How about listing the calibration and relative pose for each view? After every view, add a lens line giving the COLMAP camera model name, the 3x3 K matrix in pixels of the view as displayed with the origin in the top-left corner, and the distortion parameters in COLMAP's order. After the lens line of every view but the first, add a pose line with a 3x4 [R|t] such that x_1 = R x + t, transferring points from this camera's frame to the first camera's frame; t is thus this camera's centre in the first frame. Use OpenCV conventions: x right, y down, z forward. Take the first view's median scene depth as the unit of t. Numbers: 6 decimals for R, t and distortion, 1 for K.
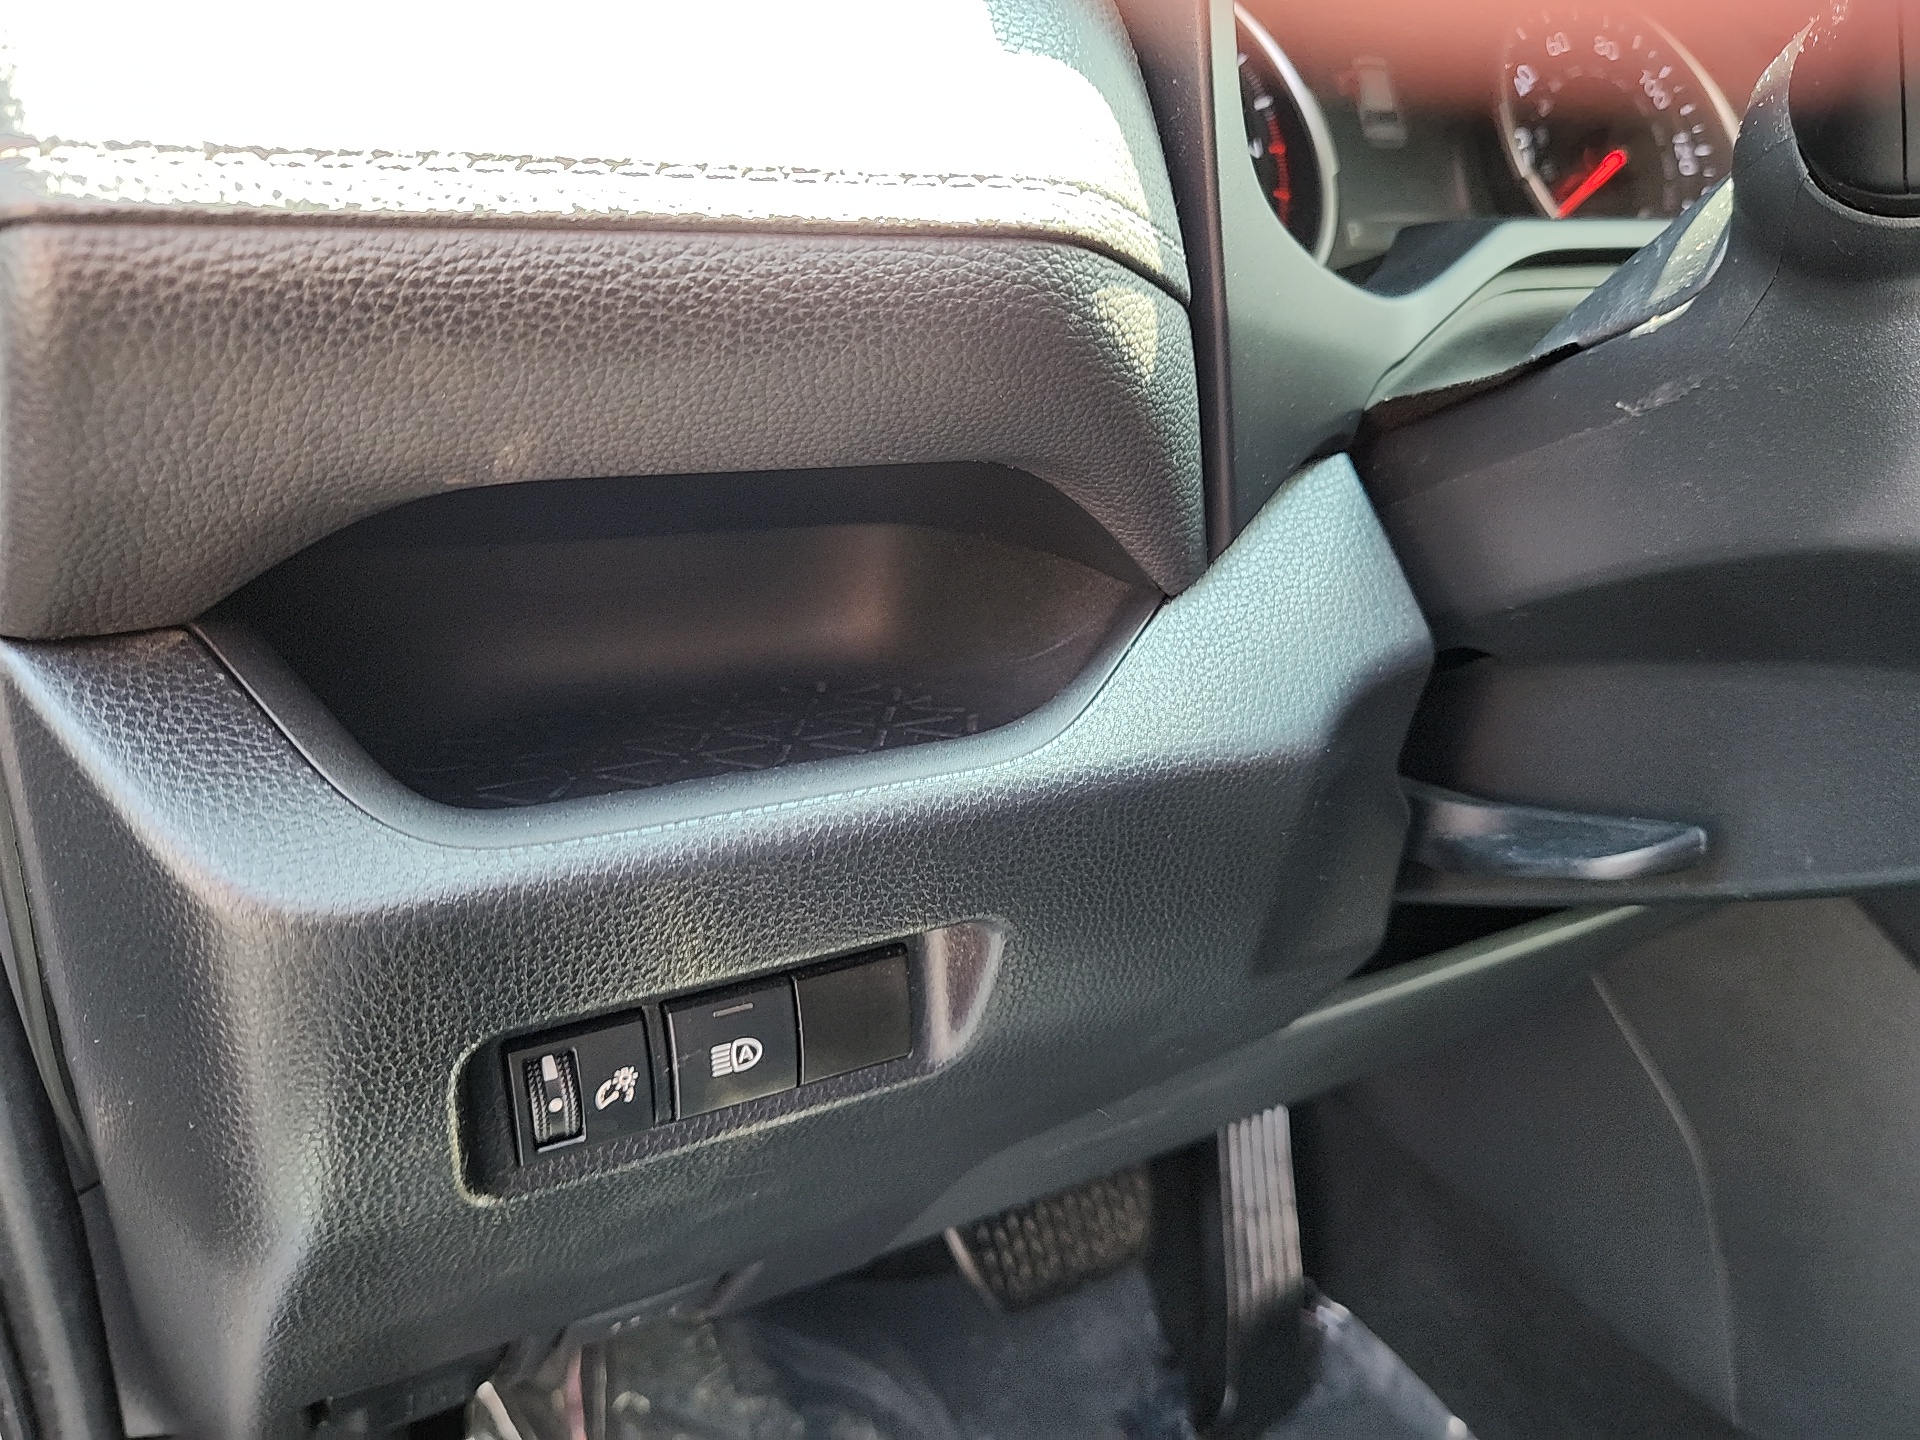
lens RADIAL K [[1492.6, 0, 962.0], [0, 1492.6, 747.5], [0, 0, 1]] dist [0.014579, 0.002775]
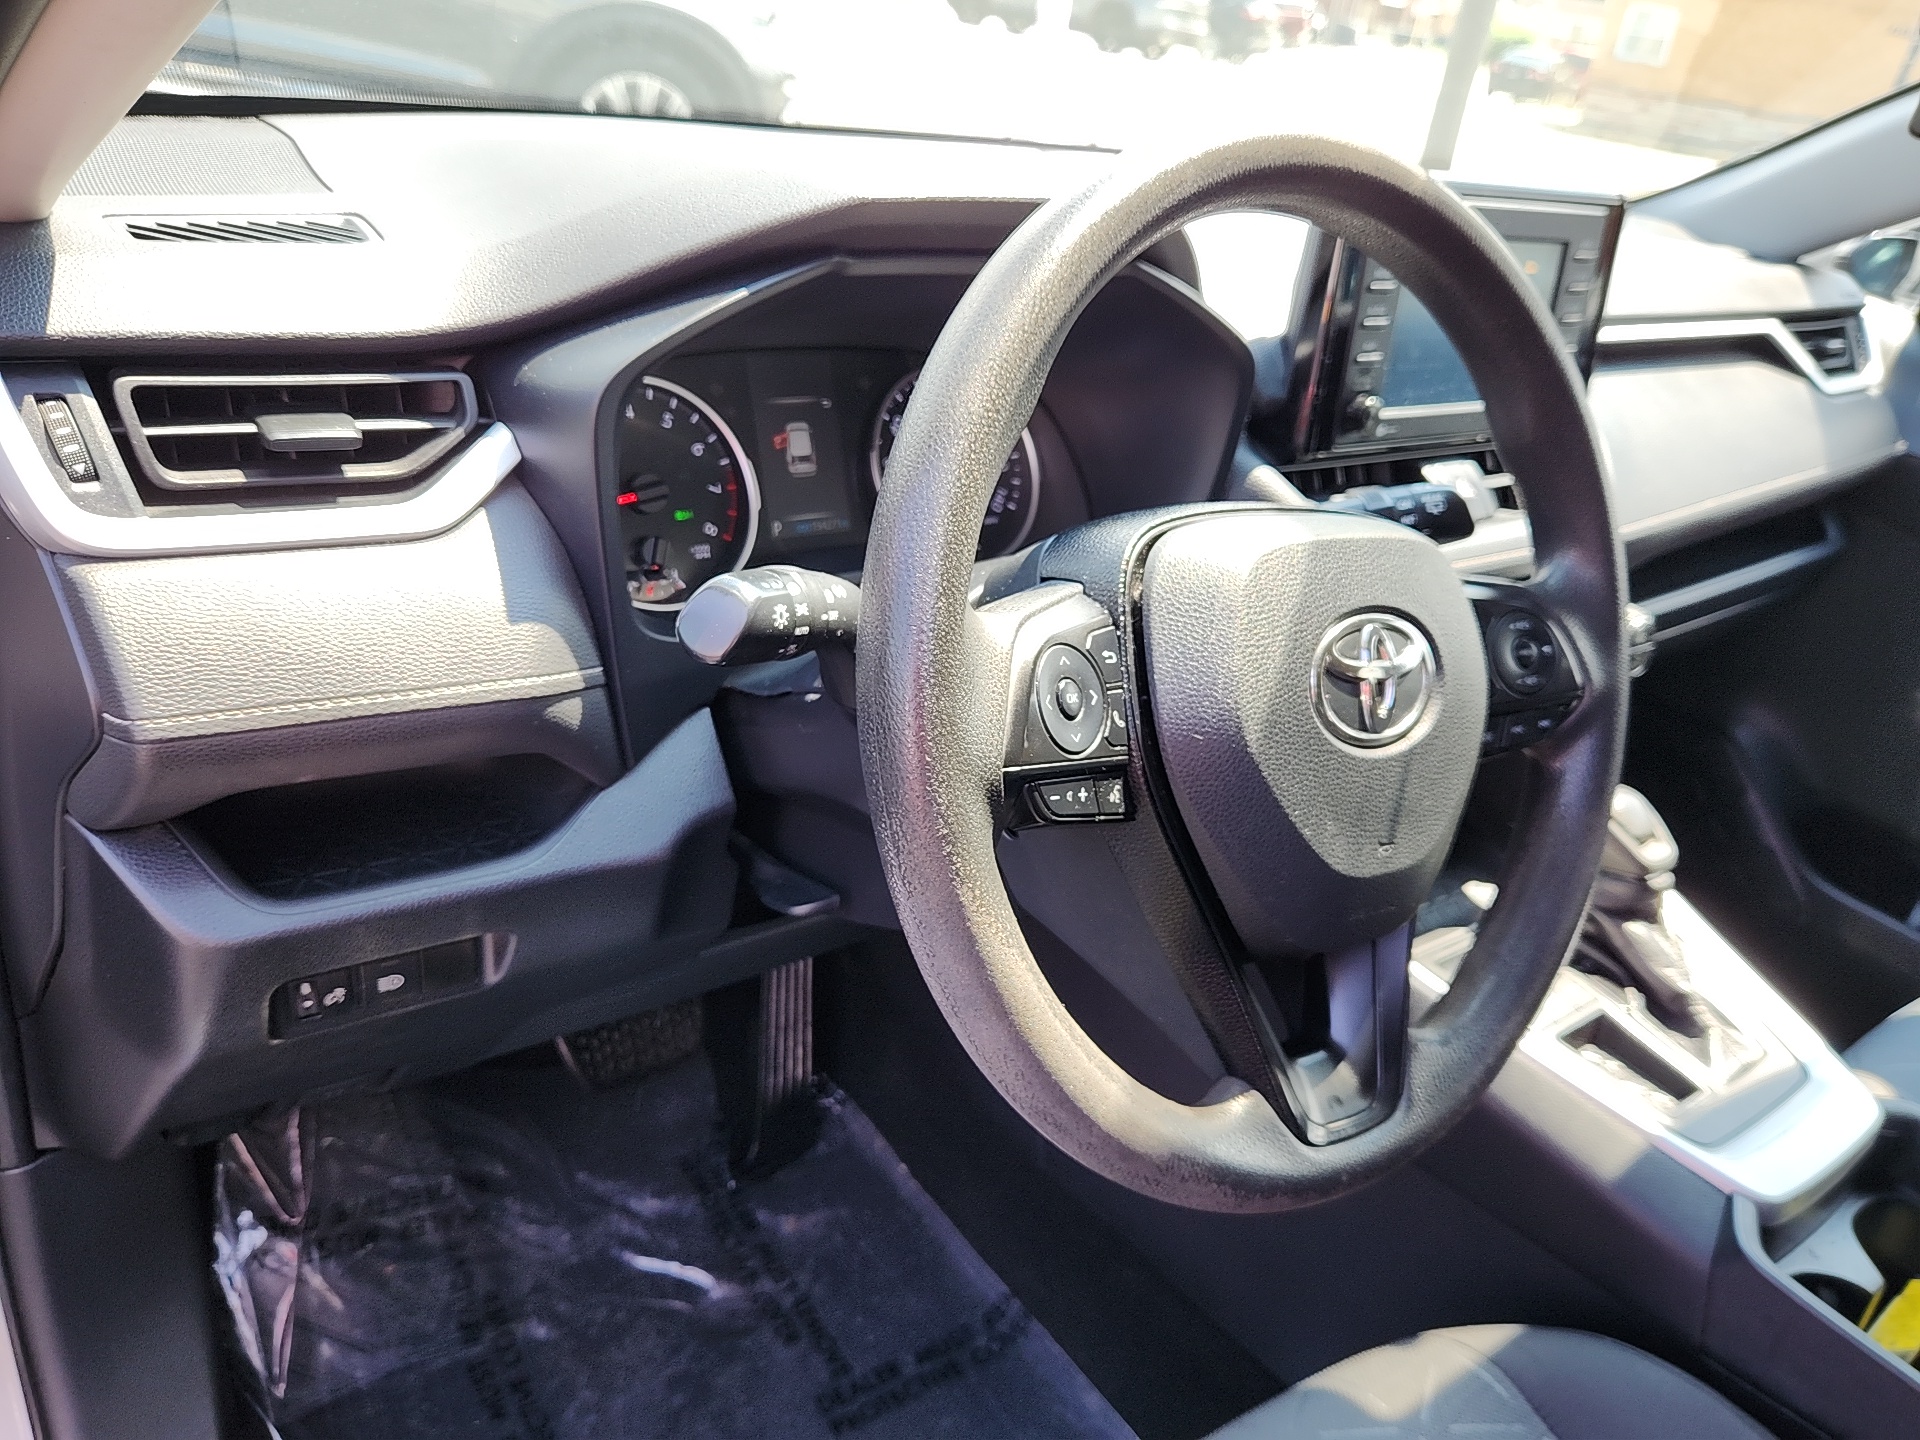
lens RADIAL K [[1468.8, 0, 960.0], [0, 1468.8, 720.0], [0, 0, 1]] dist [-0.010311, -0.003871]
pose [[0.981378, 0.064617, 0.180891, 0.118809], [-0.084735, 0.990771, 0.105794, -0.220280], [-0.172386, -0.119152, 0.977797, -0.566070]]
